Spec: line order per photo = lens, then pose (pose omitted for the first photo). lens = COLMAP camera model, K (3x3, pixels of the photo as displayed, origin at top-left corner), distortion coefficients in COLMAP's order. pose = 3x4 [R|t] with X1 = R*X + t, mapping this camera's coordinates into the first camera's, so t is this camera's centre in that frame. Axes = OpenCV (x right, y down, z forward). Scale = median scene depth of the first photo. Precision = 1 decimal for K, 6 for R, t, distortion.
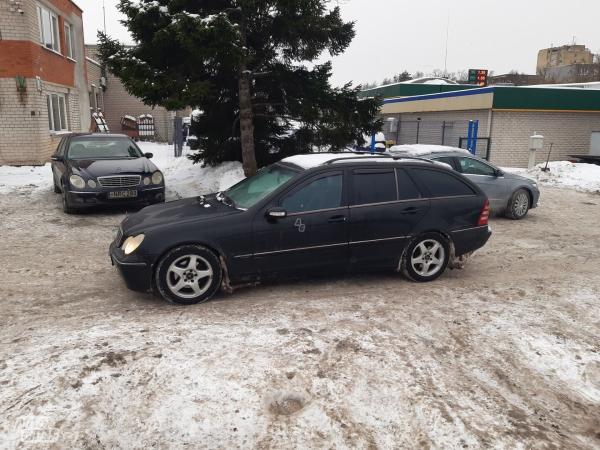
lens RADIAL K [[461.8, 0, 300.0], [0, 461.8, 225.0], [0, 0, 1]] dist [0.052956, -0.103101]
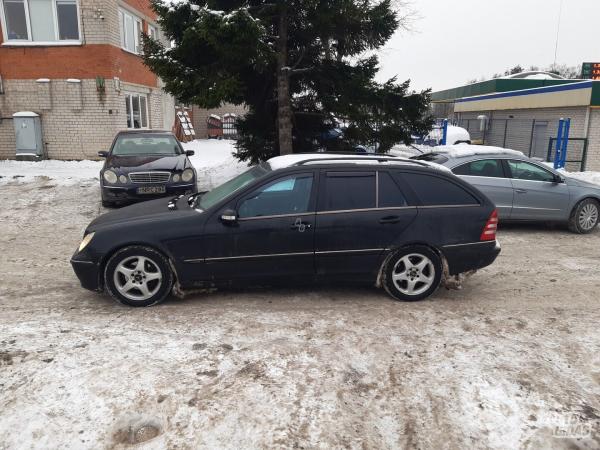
lens RADIAL K [[461.8, 0, 300.0], [0, 461.8, 225.0], [0, 0, 1]] dist [0.052956, -0.103101]
pose [[0.977504, 0.046460, -0.205739, 0.240806], [-0.045930, 0.998918, 0.007354, -0.018953], [0.205858, 0.002261, 0.978579, 0.099047]]
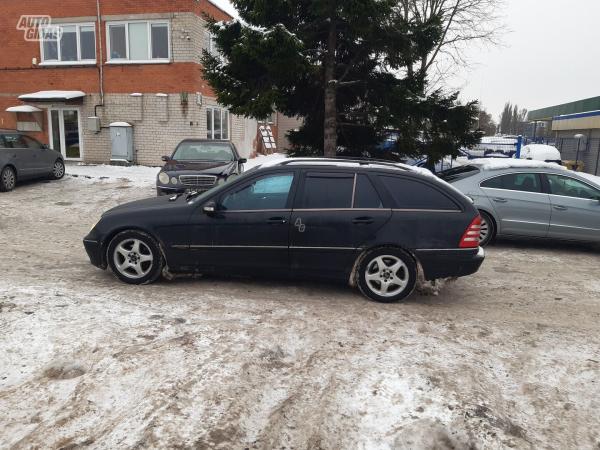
lens RADIAL K [[461.8, 0, 300.0], [0, 461.8, 225.0], [0, 0, 1]] dist [0.052956, -0.103101]
pose [[0.912324, 0.092440, -0.398898, 0.466829], [-0.106337, 0.994248, -0.012798, 0.002836], [0.395420, 0.054094, 0.916906, 0.114490]]
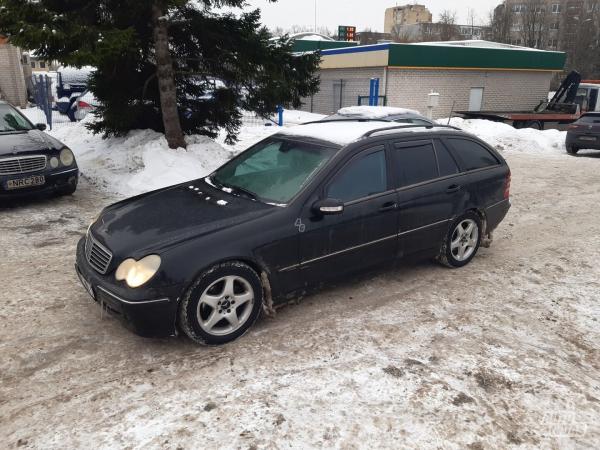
lens RADIAL K [[461.8, 0, 300.0], [0, 461.8, 225.0], [0, 0, 1]] dist [0.052956, -0.103101]
pose [[0.958004, -0.089516, 0.272423, -0.260547], [0.065850, 0.993313, 0.094827, -0.061365], [-0.279090, -0.072905, 0.957493, 0.242463]]
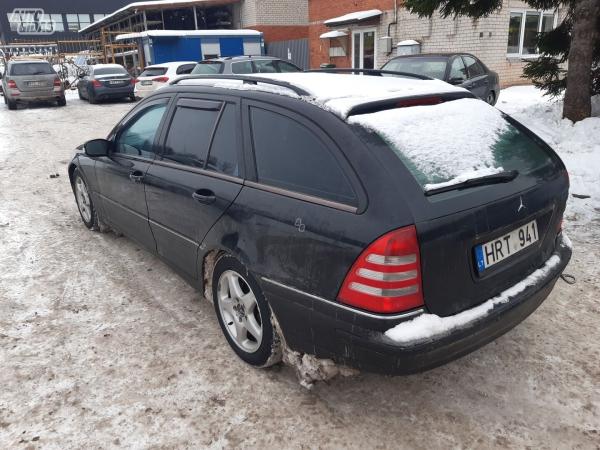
lens RADIAL K [[461.8, 0, 300.0], [0, 461.8, 225.0], [0, 0, 1]] dist [0.052956, -0.103101]
pose [[0.353832, 0.294291, -0.887804, 0.666201], [-0.165649, 0.953921, 0.250188, -0.130110], [0.920523, 0.058539, 0.386277, 0.871808]]
